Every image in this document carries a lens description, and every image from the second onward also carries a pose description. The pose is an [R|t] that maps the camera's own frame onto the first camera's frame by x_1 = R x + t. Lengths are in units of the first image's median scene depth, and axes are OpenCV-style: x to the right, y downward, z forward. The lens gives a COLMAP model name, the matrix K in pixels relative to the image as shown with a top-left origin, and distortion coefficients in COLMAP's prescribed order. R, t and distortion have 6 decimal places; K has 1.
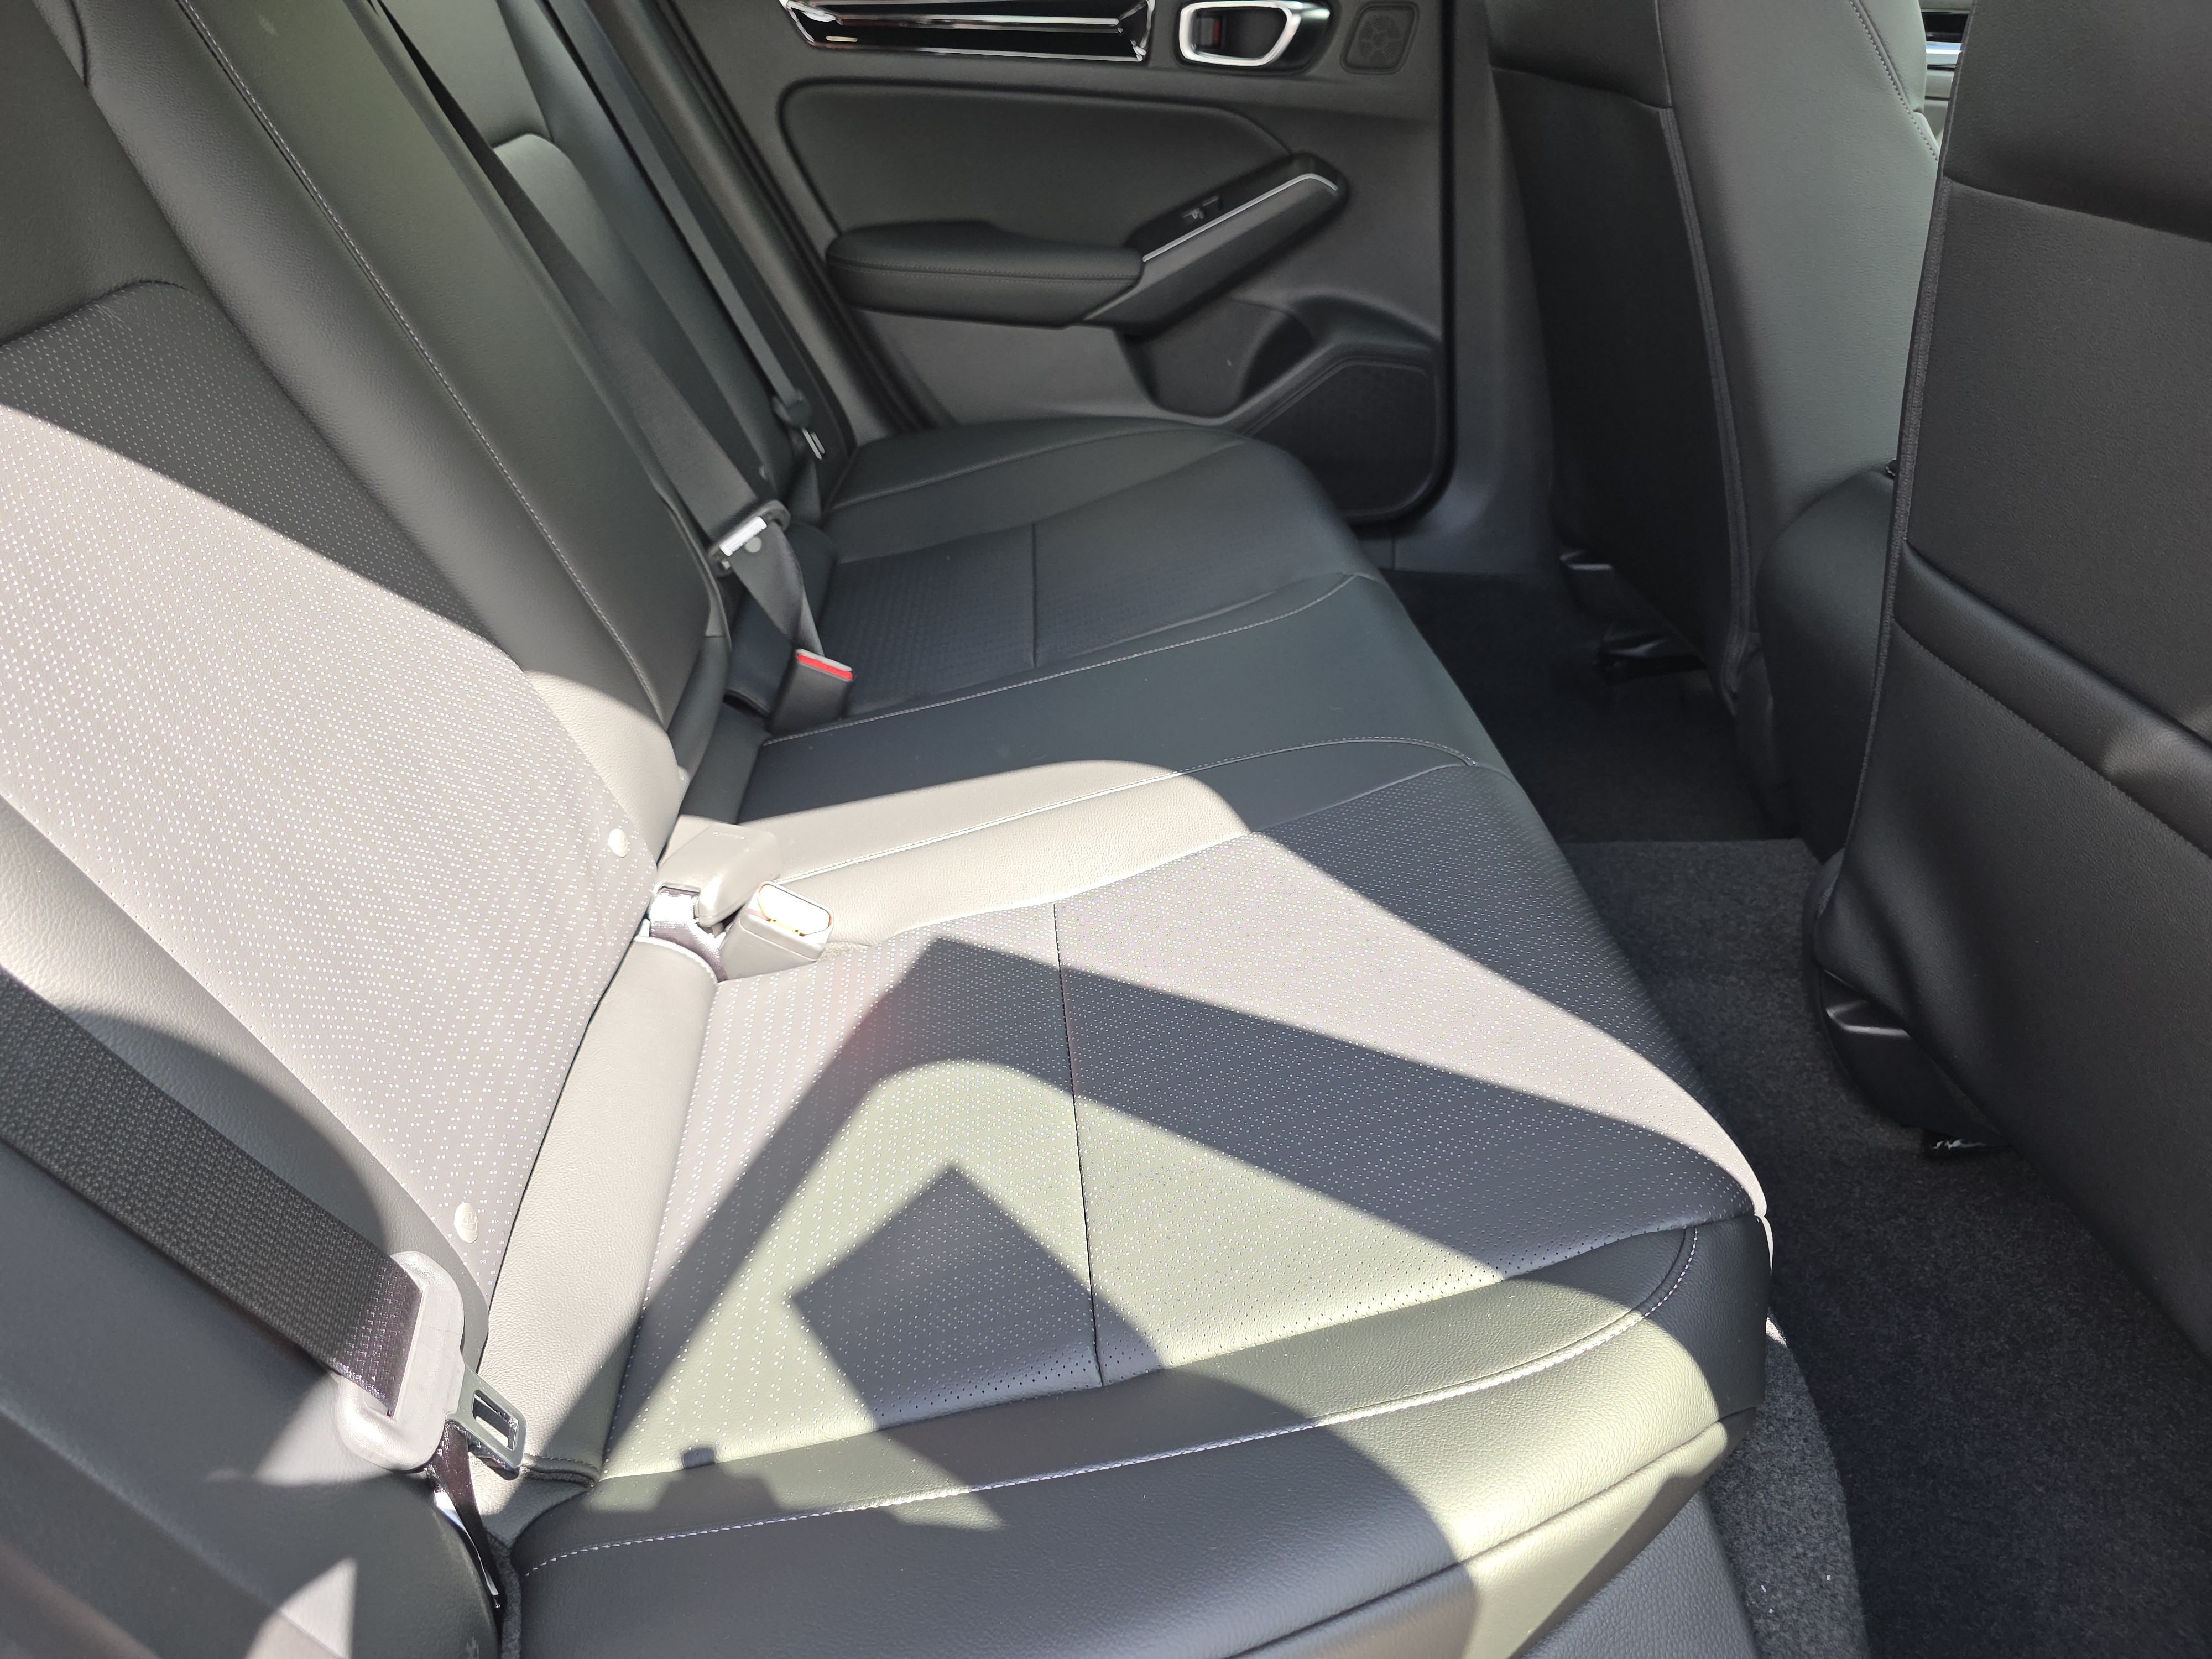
lens RADIAL K [[1454.8, 0, 1106.0], [0, 1454.8, 829.5], [0, 0, 1]] dist [0.044701, -0.054608]
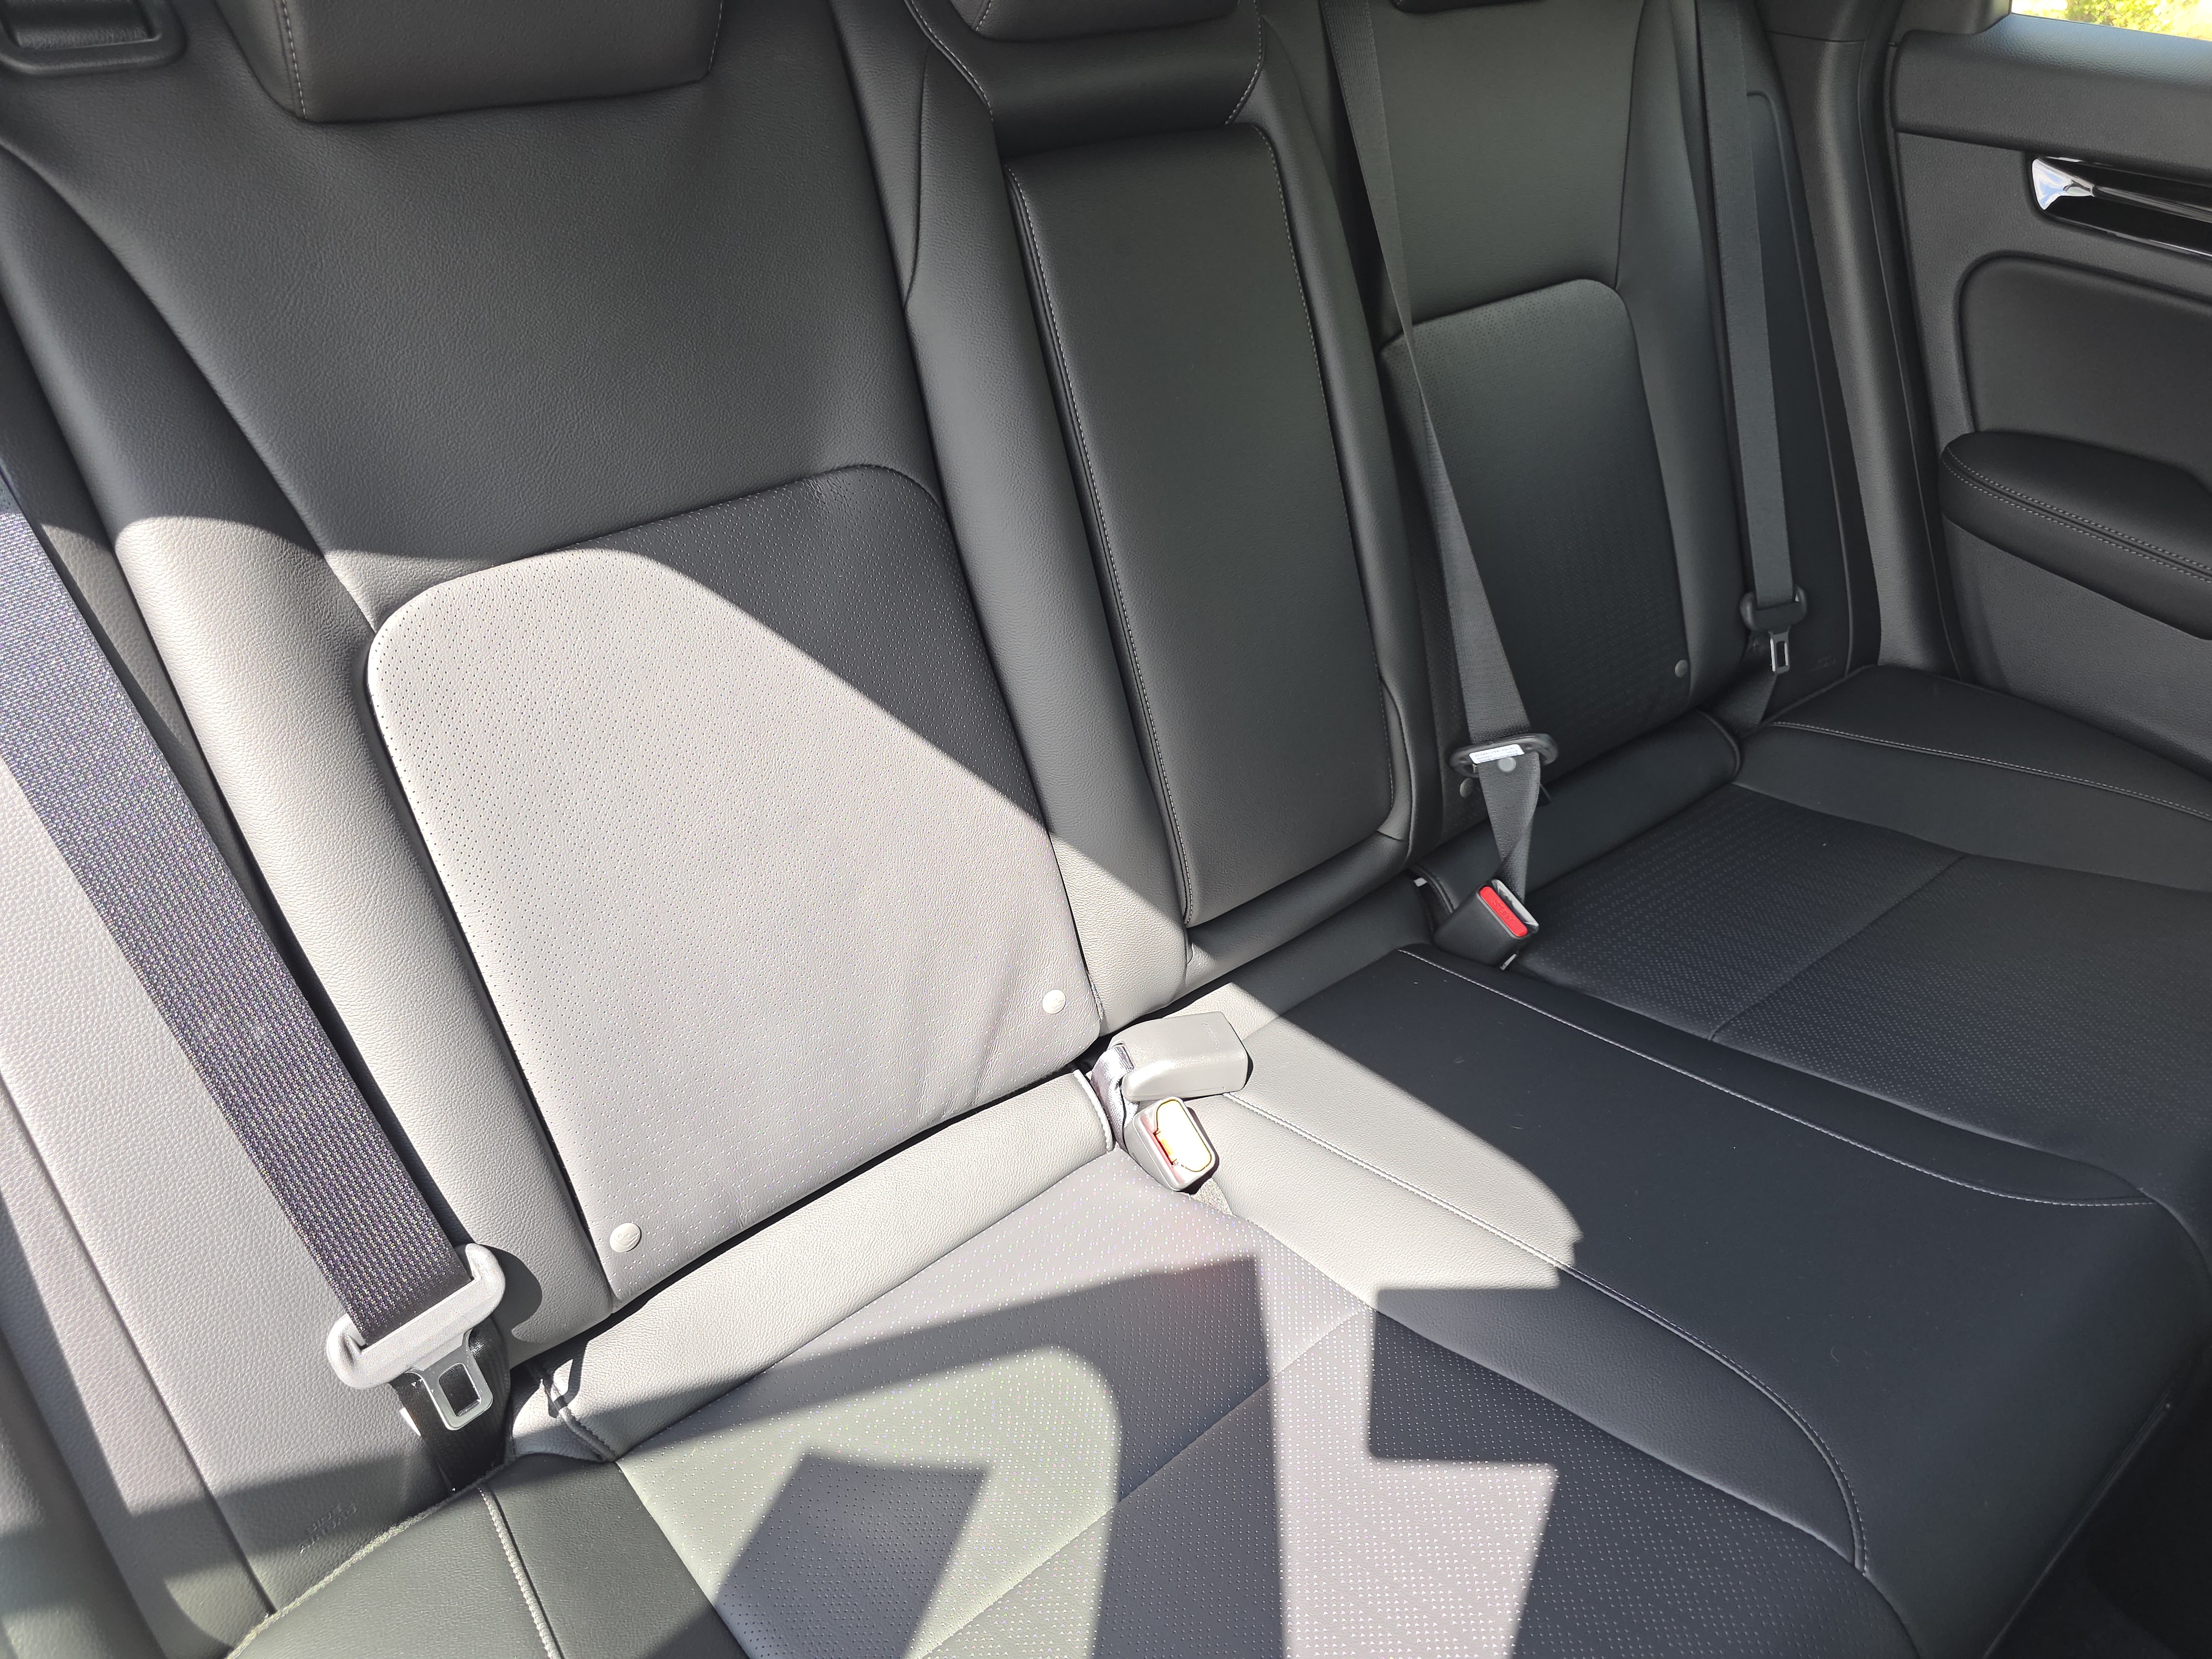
lens RADIAL K [[1454.8, 0, 1106.0], [0, 1454.8, 829.5], [0, 0, 1]] dist [0.044701, -0.054608]
pose [[0.583251, 0.472538, -0.660702, 0.253632], [-0.435238, 0.868565, 0.236986, -0.272568], [0.685847, 0.149341, 0.712258, 0.159027]]
